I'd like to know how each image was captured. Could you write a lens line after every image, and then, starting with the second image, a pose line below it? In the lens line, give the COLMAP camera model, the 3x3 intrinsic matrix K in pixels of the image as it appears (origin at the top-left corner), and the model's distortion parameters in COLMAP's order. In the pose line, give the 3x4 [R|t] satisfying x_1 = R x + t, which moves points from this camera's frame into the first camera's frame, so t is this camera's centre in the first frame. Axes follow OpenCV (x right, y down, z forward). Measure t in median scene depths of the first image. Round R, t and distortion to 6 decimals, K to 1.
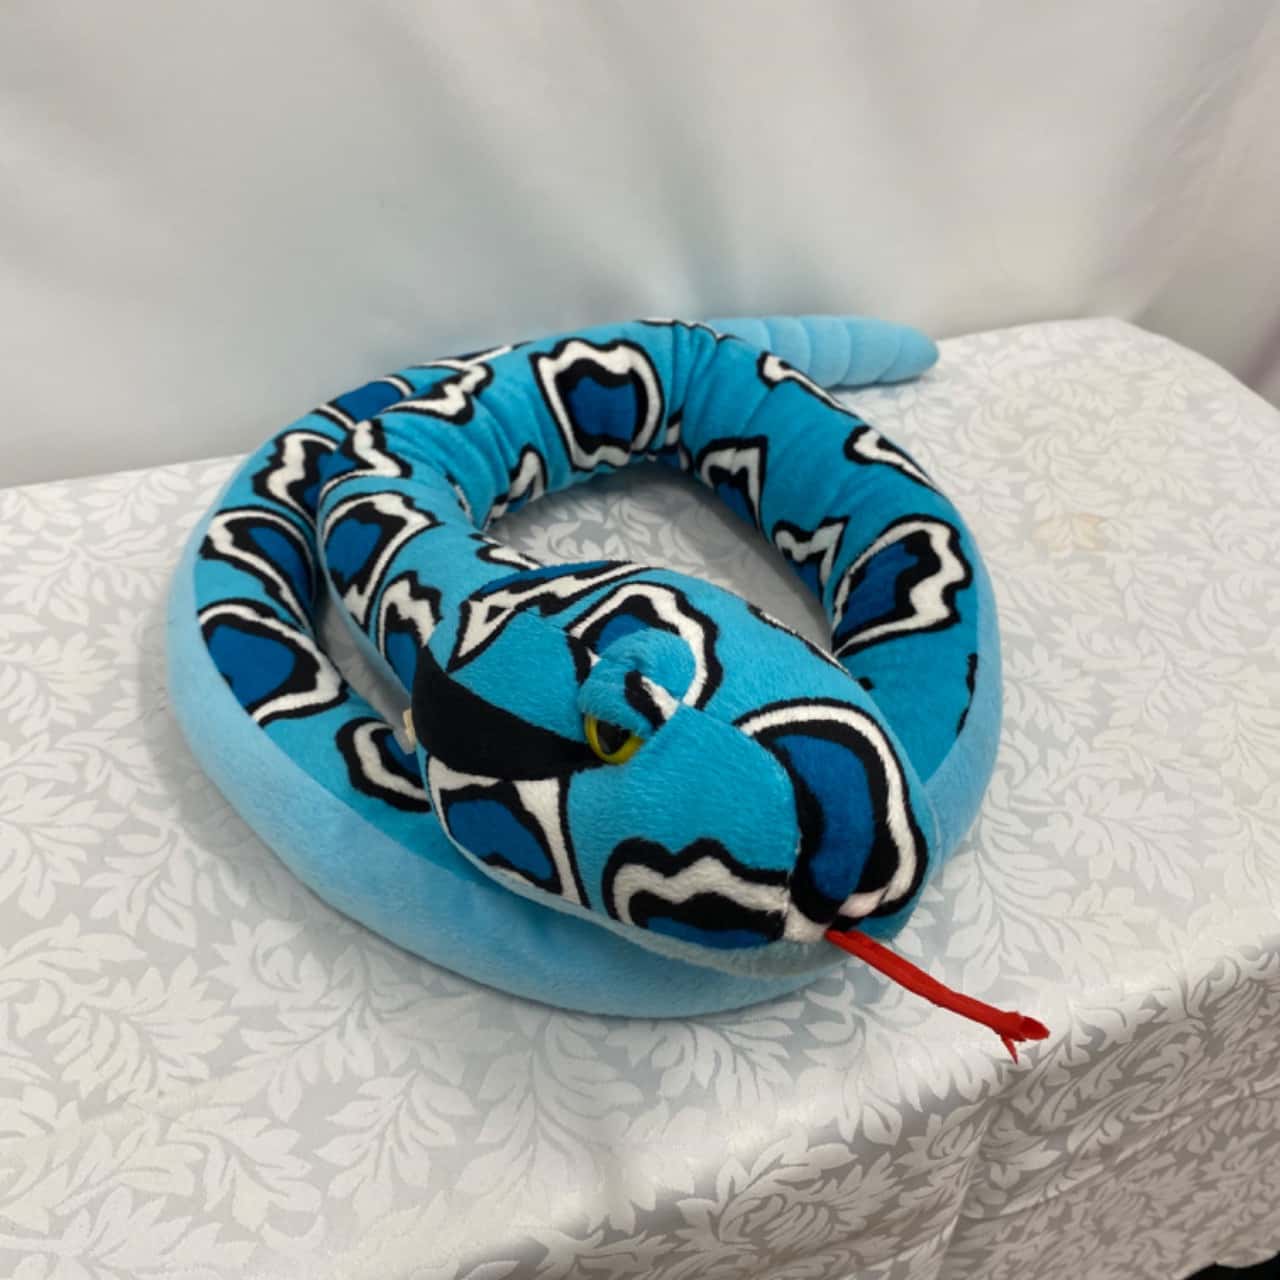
lens RADIAL K [[1310.1, 0, 640.0], [0, 1310.1, 640.0], [0, 0, 1]] dist [0.156645, -0.394965]
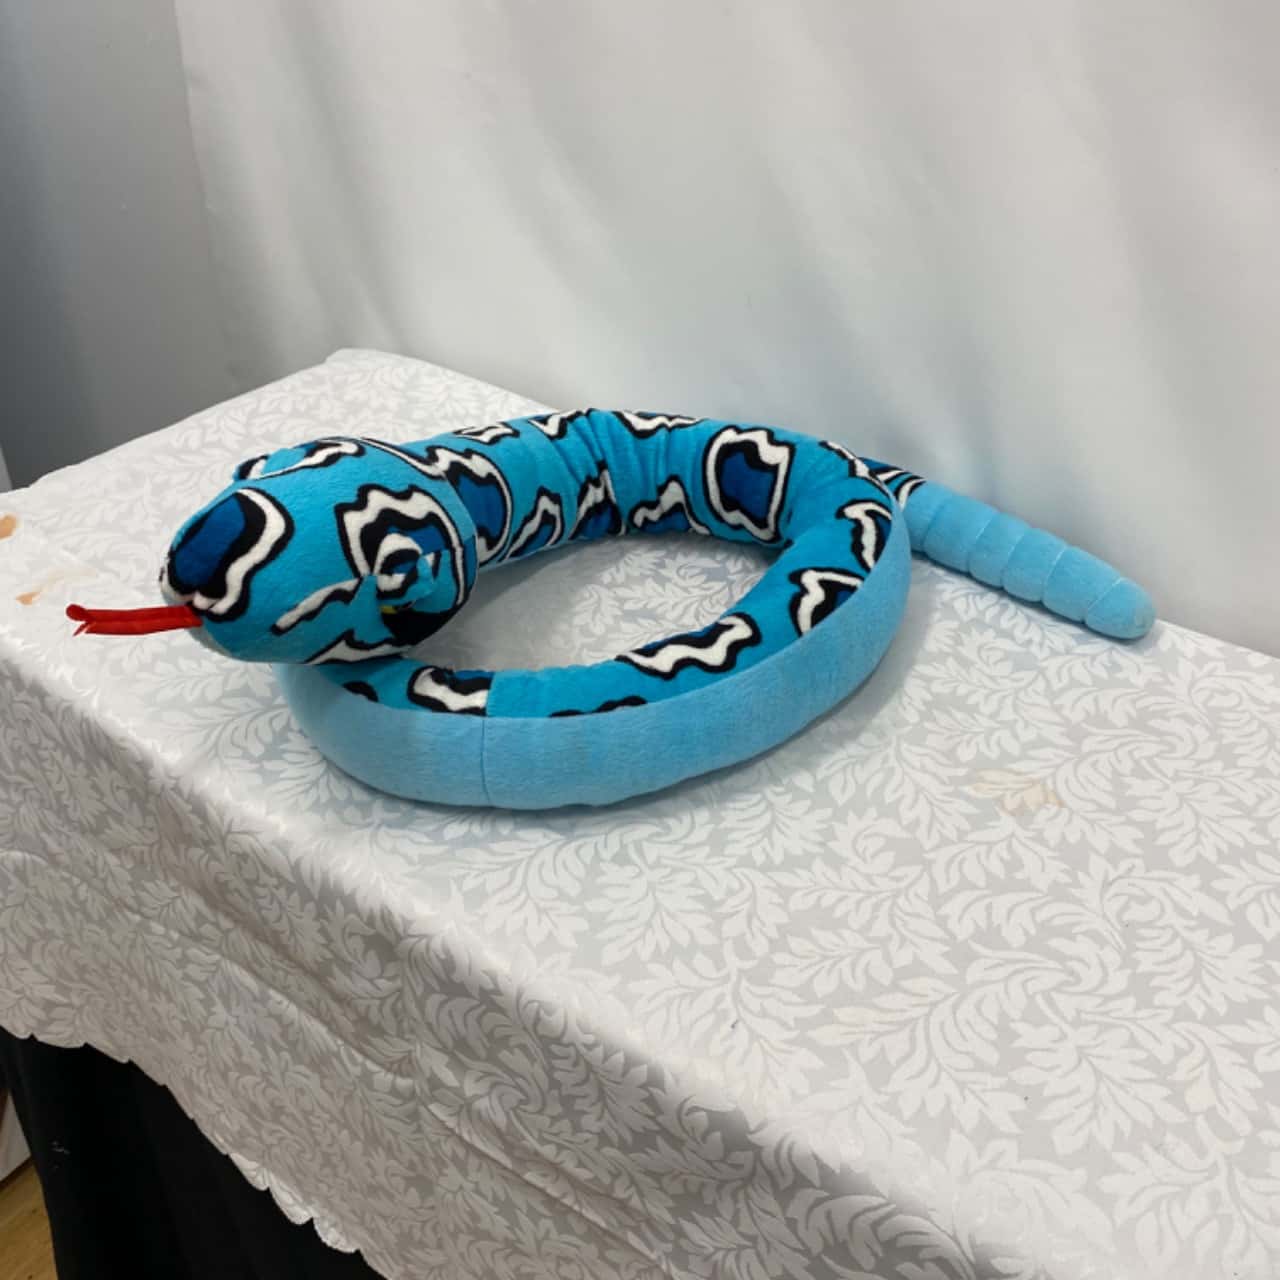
lens RADIAL K [[1310.1, 0, 640.0], [0, 1310.1, 640.0], [0, 0, 1]] dist [0.156645, -0.394965]
pose [[0.488136, 0.441644, -0.752778, 1.019026], [-0.555861, 0.822278, 0.121973, -0.160963], [0.672861, 0.358900, 0.646876, 0.183038]]
